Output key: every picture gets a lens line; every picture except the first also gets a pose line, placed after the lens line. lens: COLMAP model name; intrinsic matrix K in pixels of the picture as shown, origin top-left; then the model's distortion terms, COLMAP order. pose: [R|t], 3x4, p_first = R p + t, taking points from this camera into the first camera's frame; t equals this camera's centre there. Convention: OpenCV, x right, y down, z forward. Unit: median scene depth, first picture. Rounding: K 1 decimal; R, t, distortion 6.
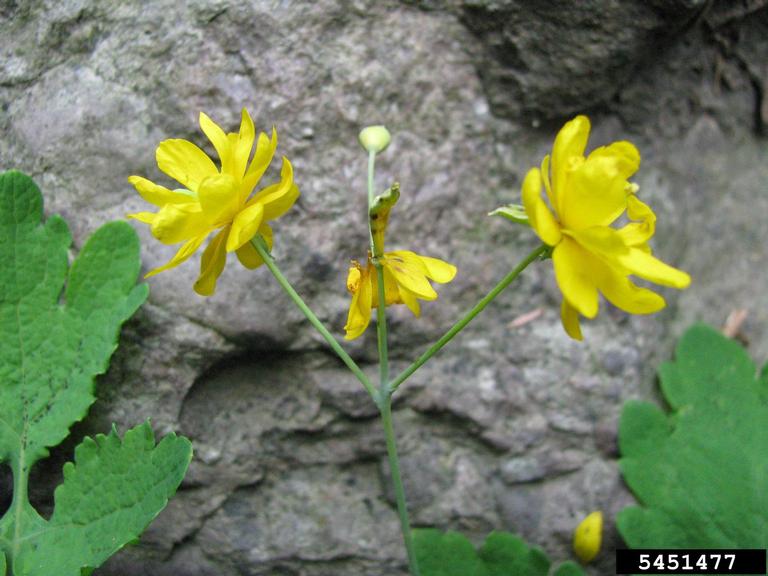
lens RADIAL K [[771.1, 0, 384.0], [0, 771.1, 288.0], [0, 0, 1]] dist [-0.165621, 0.038351]
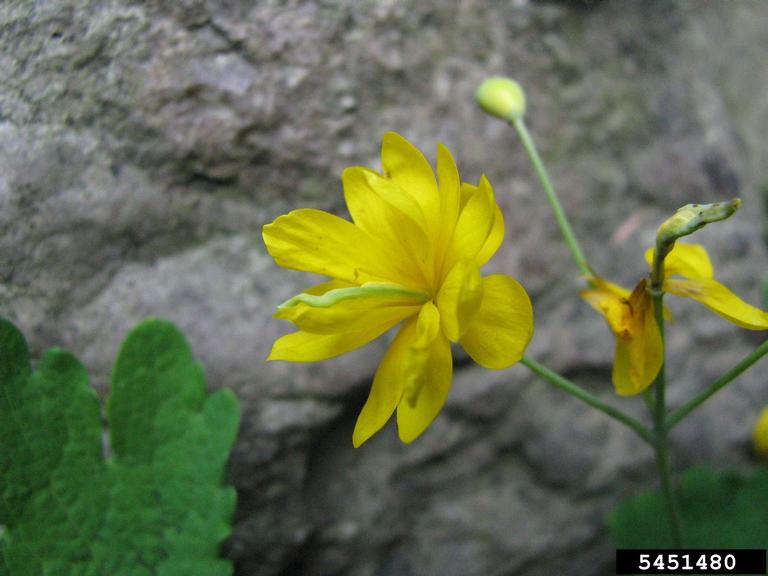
lens RADIAL K [[771.1, 0, 384.0], [0, 771.1, 288.0], [0, 0, 1]] dist [-0.165621, 0.038351]
pose [[0.912001, -0.368399, 0.180378, -0.254590], [0.327702, 0.918862, 0.219780, -0.186753], [-0.246709, -0.141329, 0.958729, 0.277883]]
